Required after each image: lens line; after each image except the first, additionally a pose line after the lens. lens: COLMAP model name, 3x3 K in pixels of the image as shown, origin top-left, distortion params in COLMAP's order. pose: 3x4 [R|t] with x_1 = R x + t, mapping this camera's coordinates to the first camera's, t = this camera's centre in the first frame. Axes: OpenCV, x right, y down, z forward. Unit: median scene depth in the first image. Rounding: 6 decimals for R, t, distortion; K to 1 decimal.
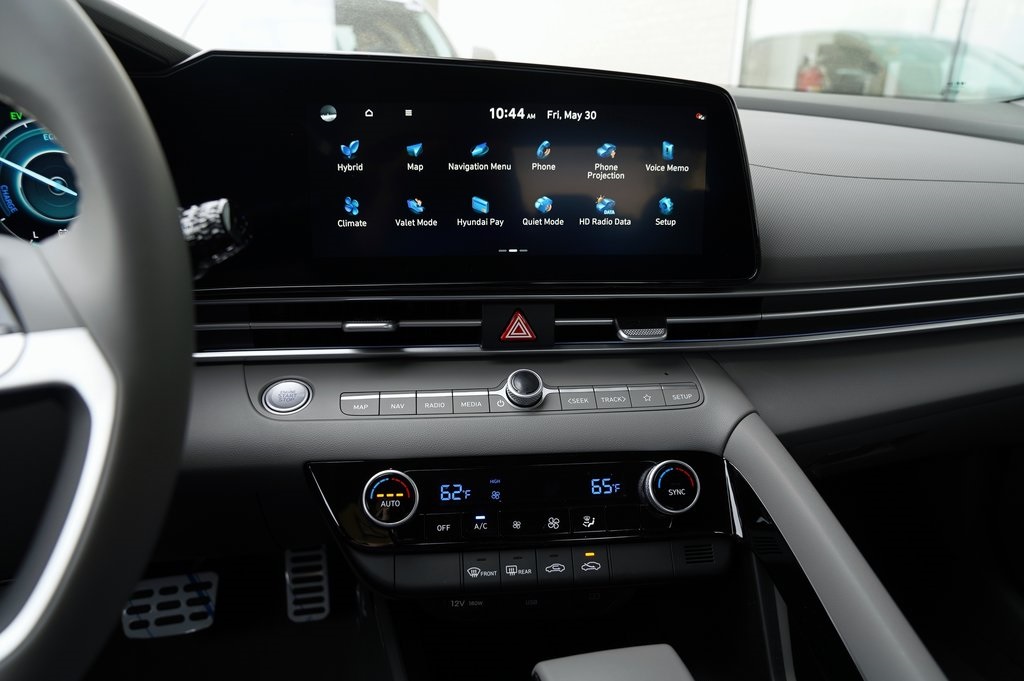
lens RADIAL K [[707.2, 0, 506.7], [0, 707.2, 341.9], [0, 0, 1]] dist [-0.121467, 0.075426]
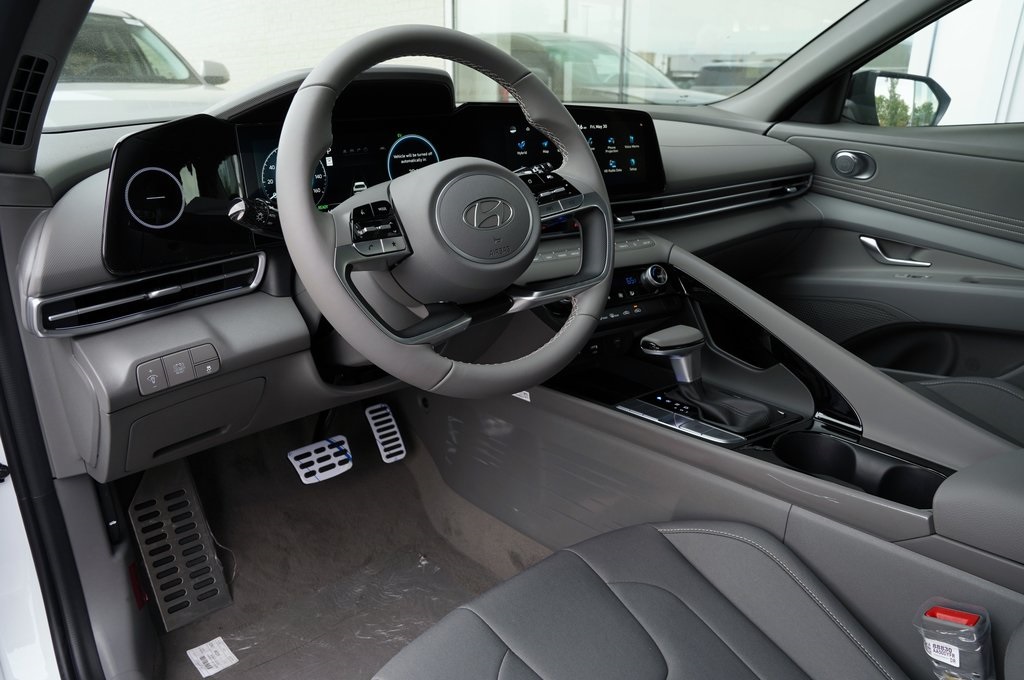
lens RADIAL K [[714.7, 0, 510.3], [0, 714.7, 331.8], [0, 0, 1]] dist [-0.107496, 0.023046]
pose [[0.898455, -0.162314, 0.407961, -1.257489], [0.168000, 0.985539, 0.022126, 0.259189], [-0.405653, 0.048659, 0.912731, -1.037557]]
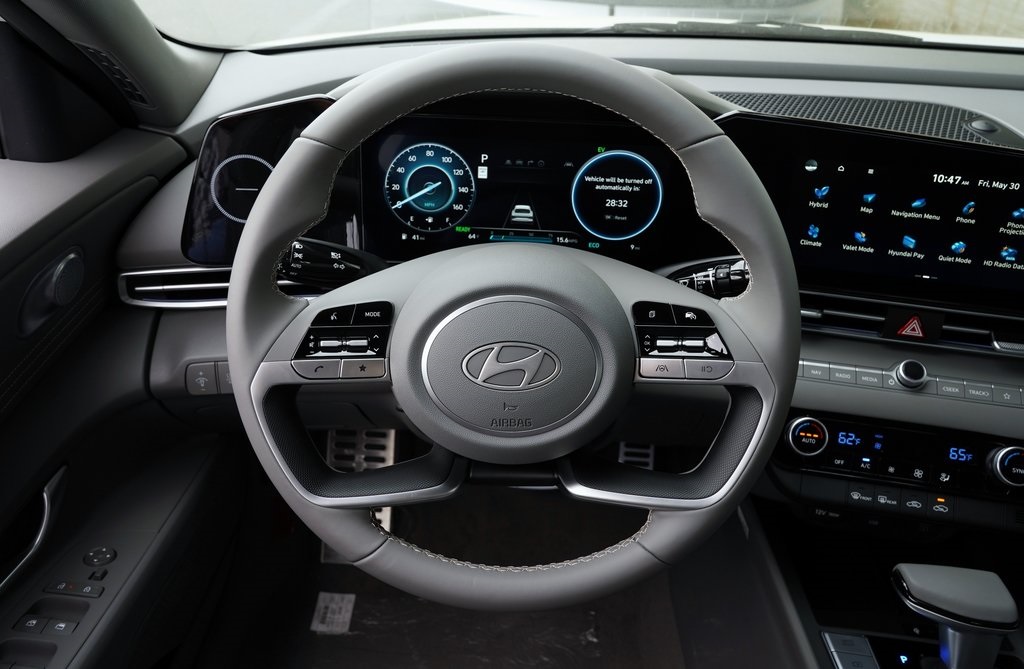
lens RADIAL K [[848.1, 0, 509.6], [0, 848.1, 333.4], [0, 0, 1]] dist [-0.081806, 0.107098]
pose [[0.955615, 0.164185, -0.244627, -0.349206], [-0.118776, 0.974554, 0.190098, -0.236403], [0.269613, -0.152605, 0.950800, -0.771870]]
